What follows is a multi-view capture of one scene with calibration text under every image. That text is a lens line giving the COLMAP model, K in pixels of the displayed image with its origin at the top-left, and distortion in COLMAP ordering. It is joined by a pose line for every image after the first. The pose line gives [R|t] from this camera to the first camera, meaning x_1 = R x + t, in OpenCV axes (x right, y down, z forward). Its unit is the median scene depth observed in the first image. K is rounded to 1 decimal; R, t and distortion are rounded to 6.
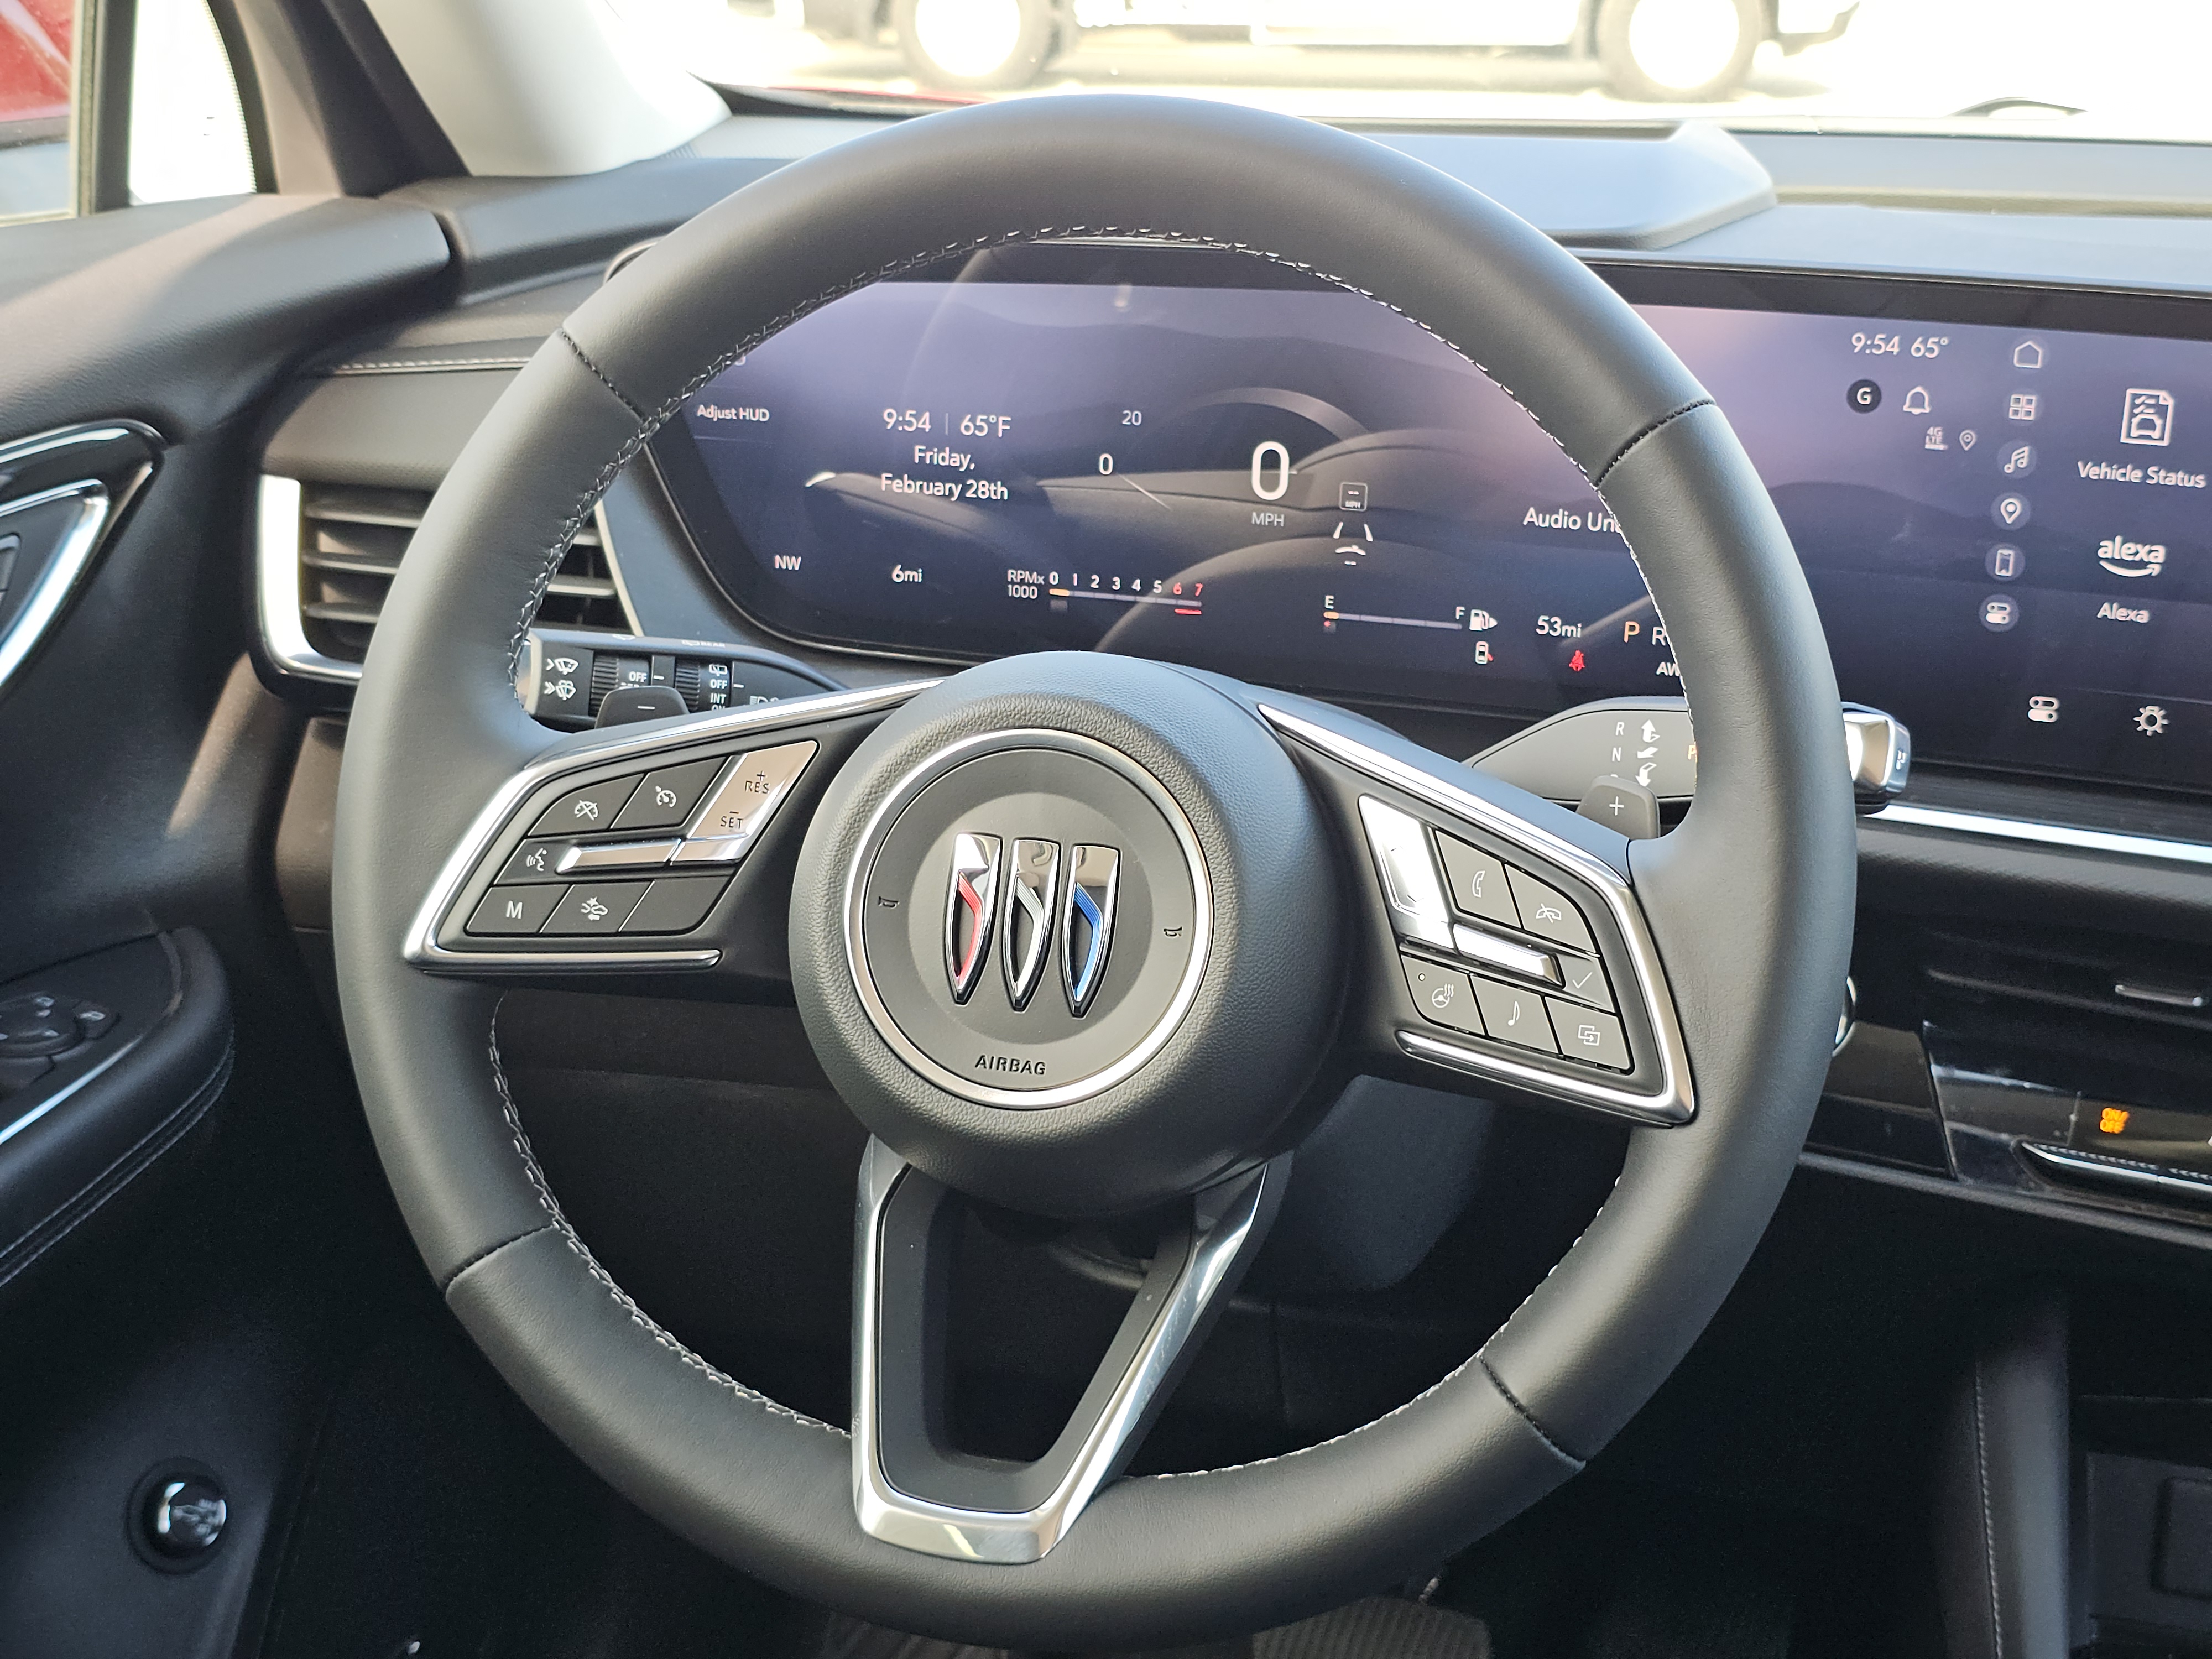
lens RADIAL K [[2995.6, 0, 1106.0], [0, 2995.6, 829.5], [0, 0, 1]] dist [0.187546, -0.685678]
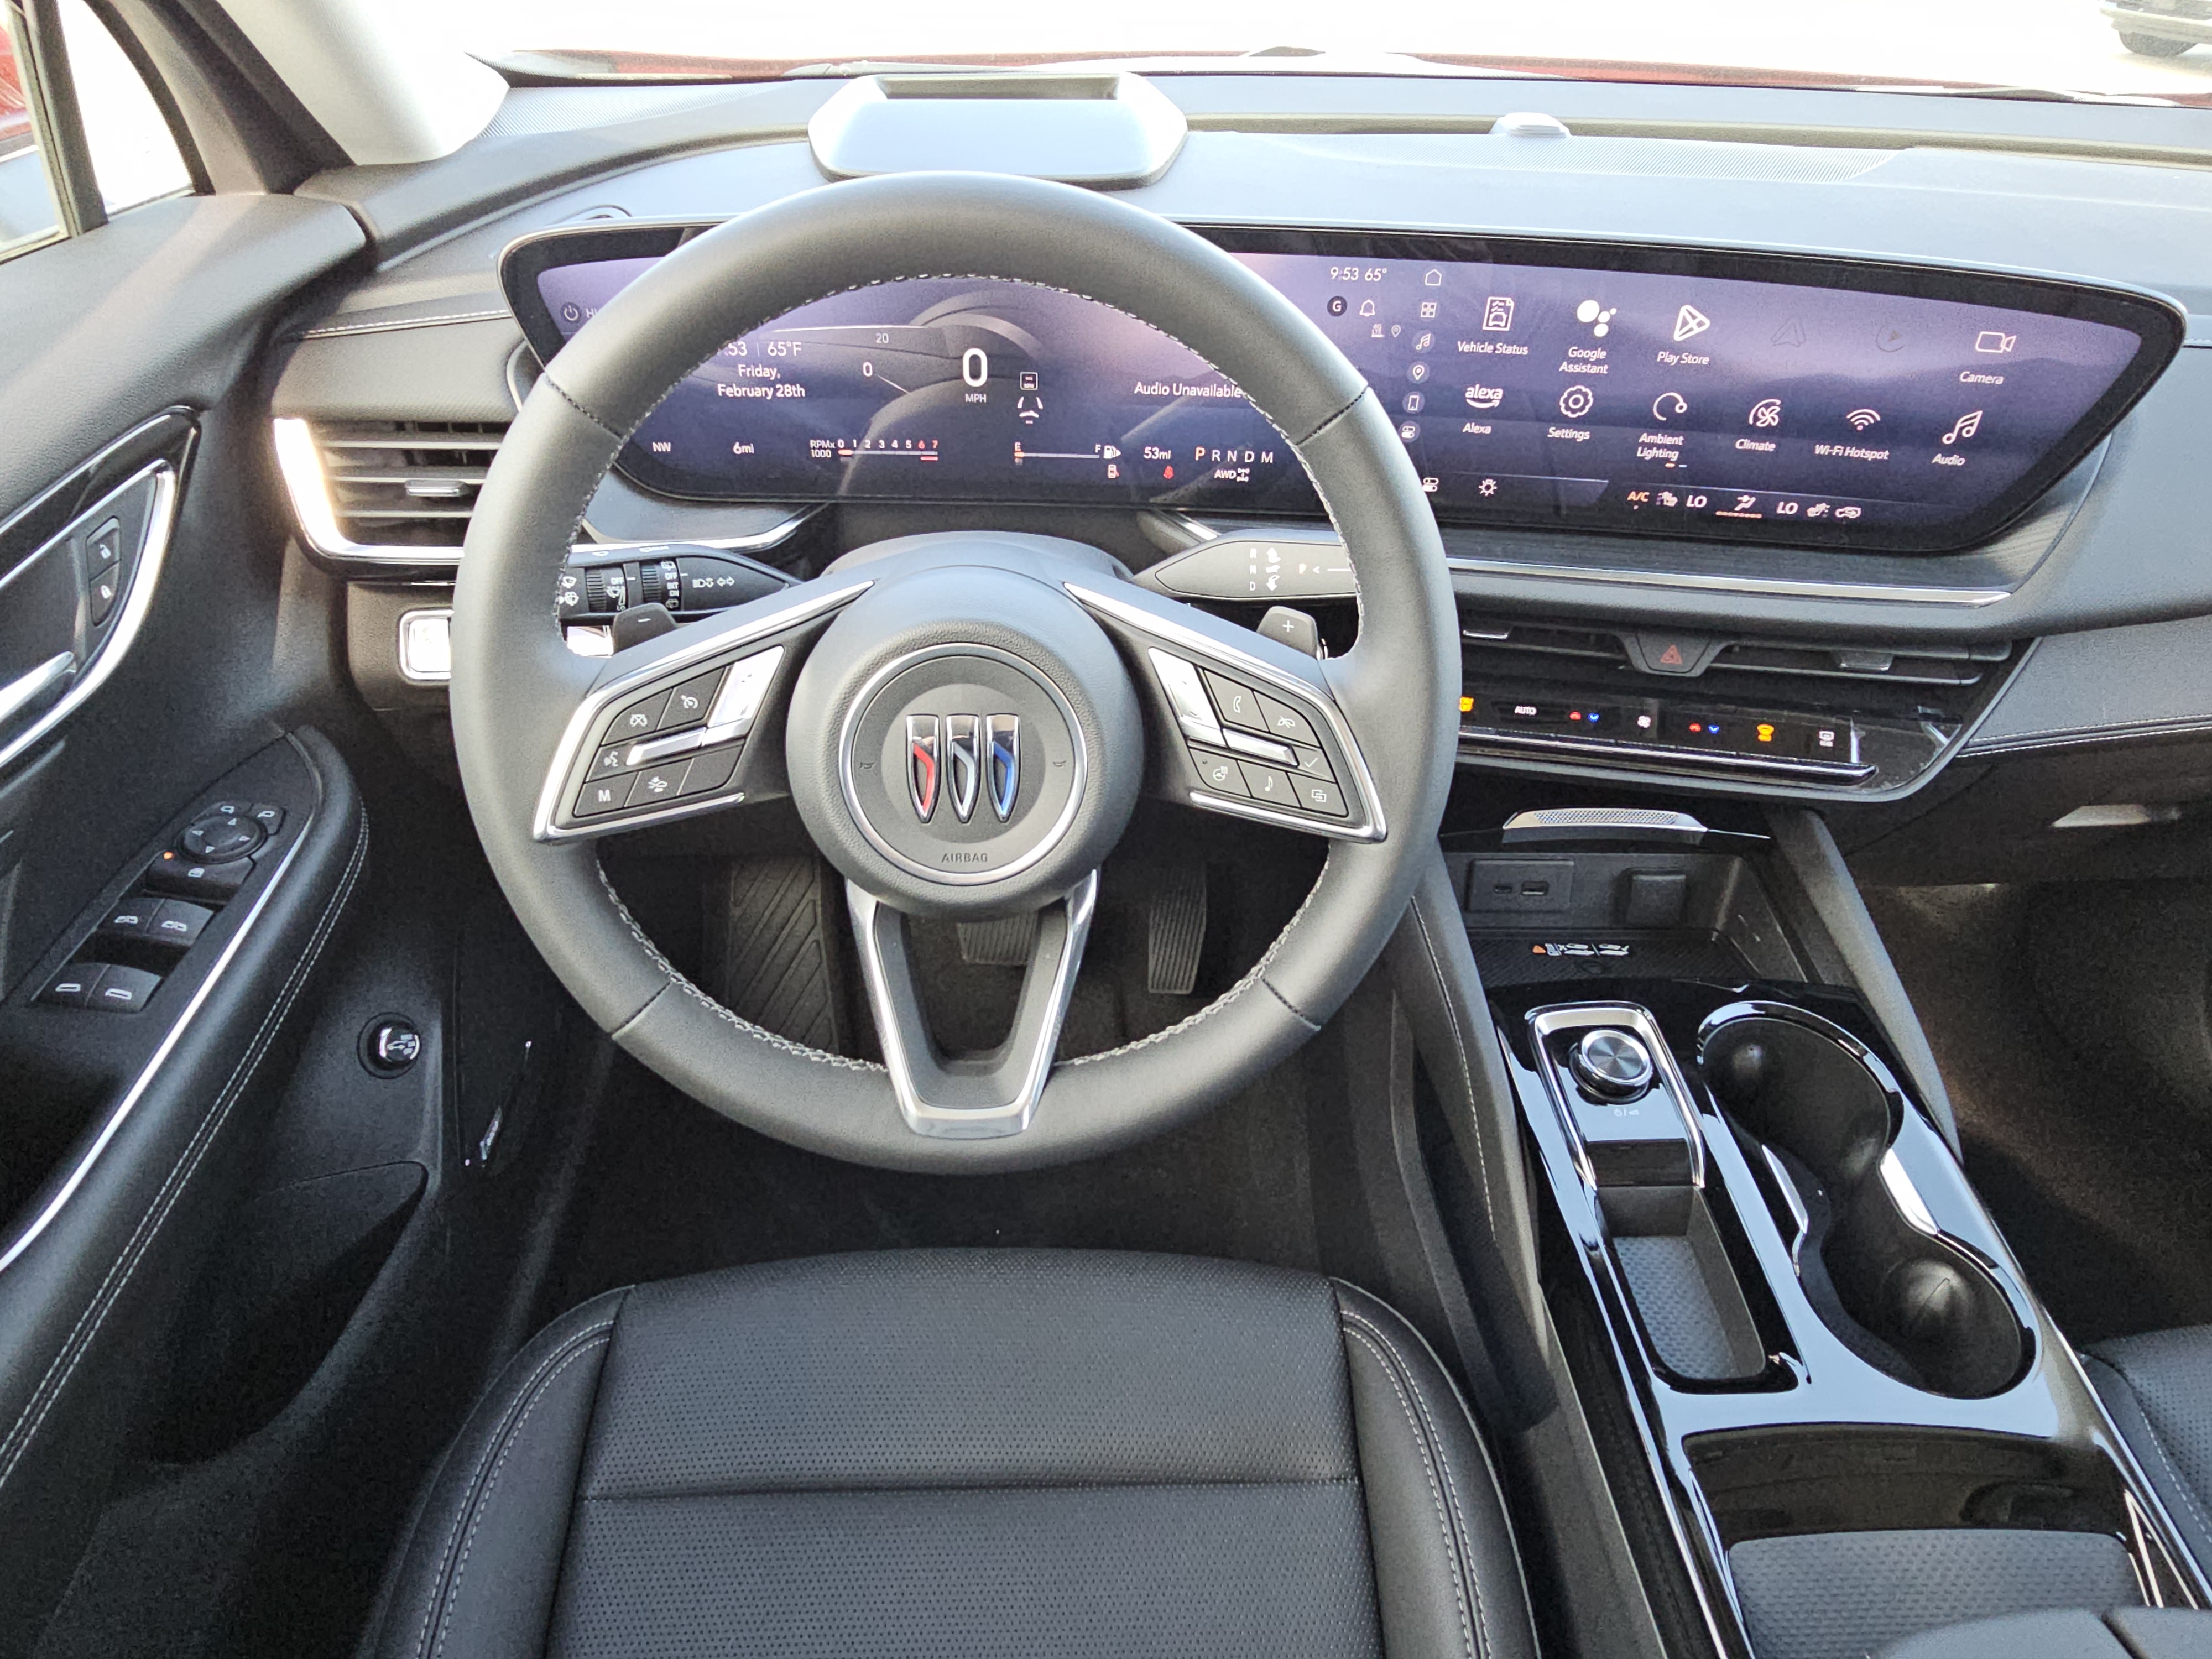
lens RADIAL K [[1361.8, 0, 1092.6], [0, 1361.8, 826.5], [0, 0, 1]] dist [-0.002360, 0.003402]
pose [[0.953006, -0.174788, 0.247446, -0.115908], [0.083102, 0.936274, 0.341298, -0.143463], [-0.291332, -0.304696, 0.906800, 0.272291]]
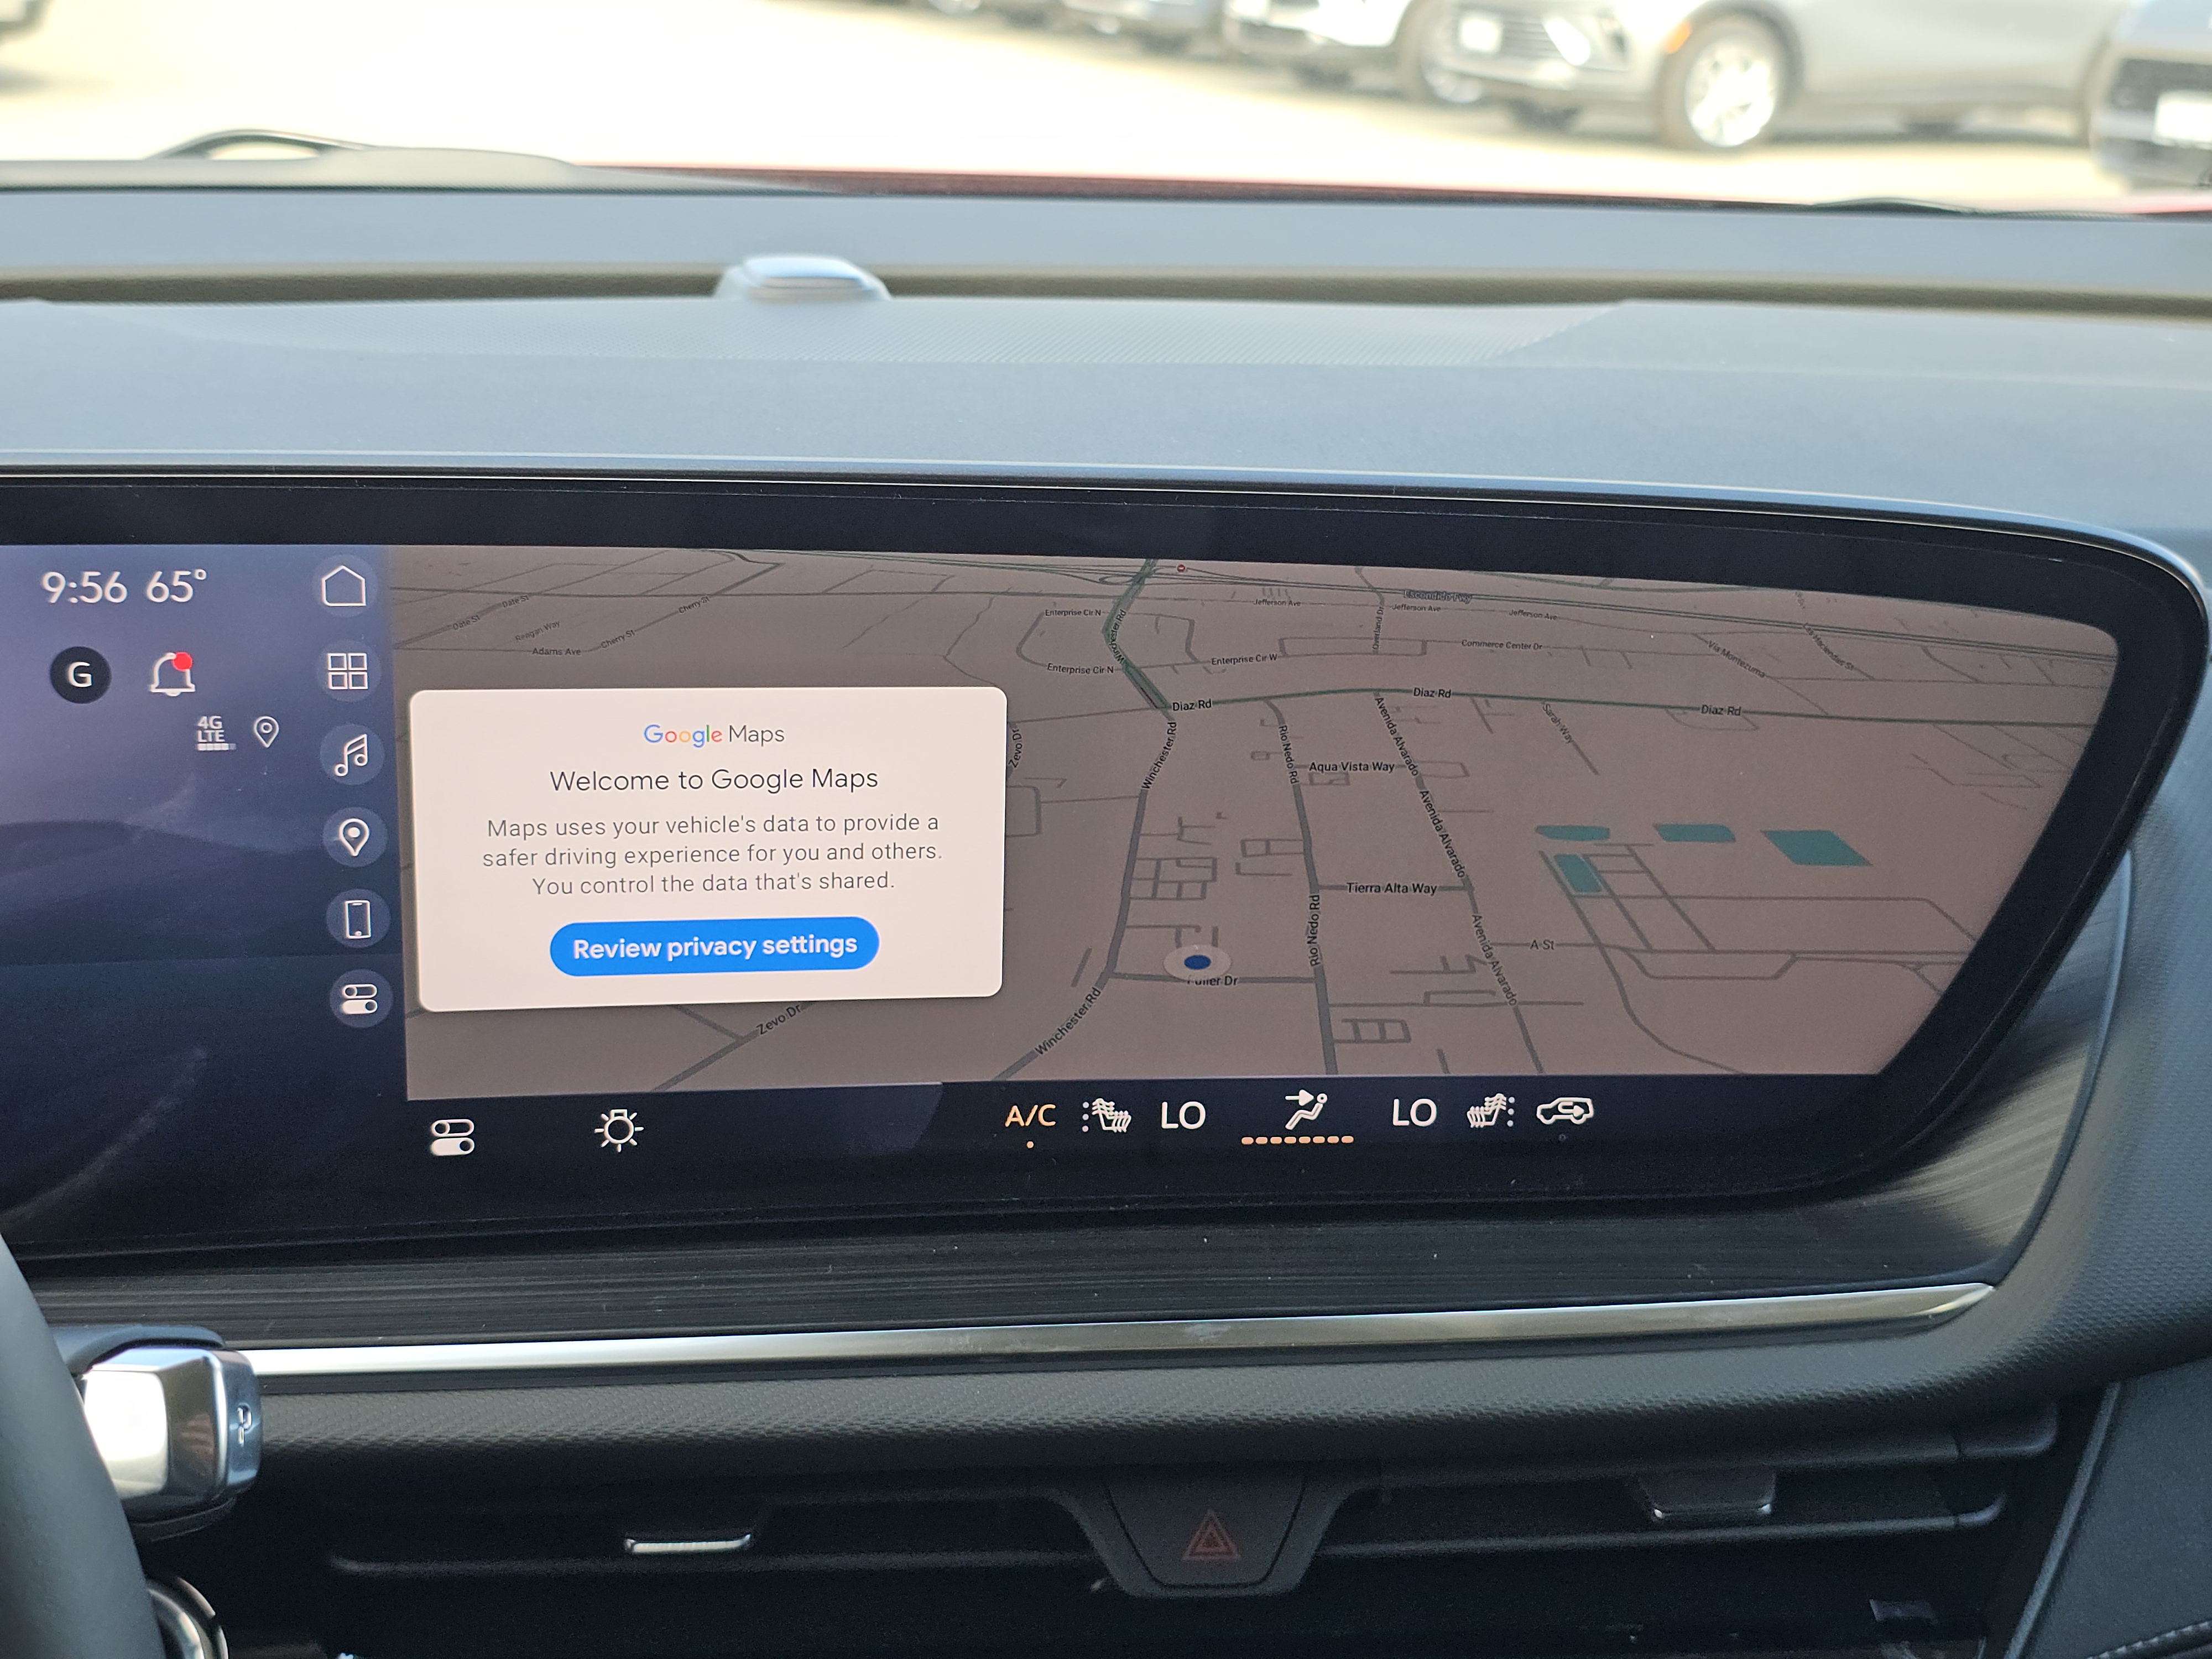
lens RADIAL K [[3020.5, 0, 1101.8], [0, 3020.5, 852.1], [0, 0, 1]] dist [0.187655, -0.712404]
pose [[0.848056, -0.146396, 0.509282, 0.112712], [0.142320, 0.988694, 0.047215, -0.110037], [-0.510436, 0.032441, 0.859303, 0.394276]]
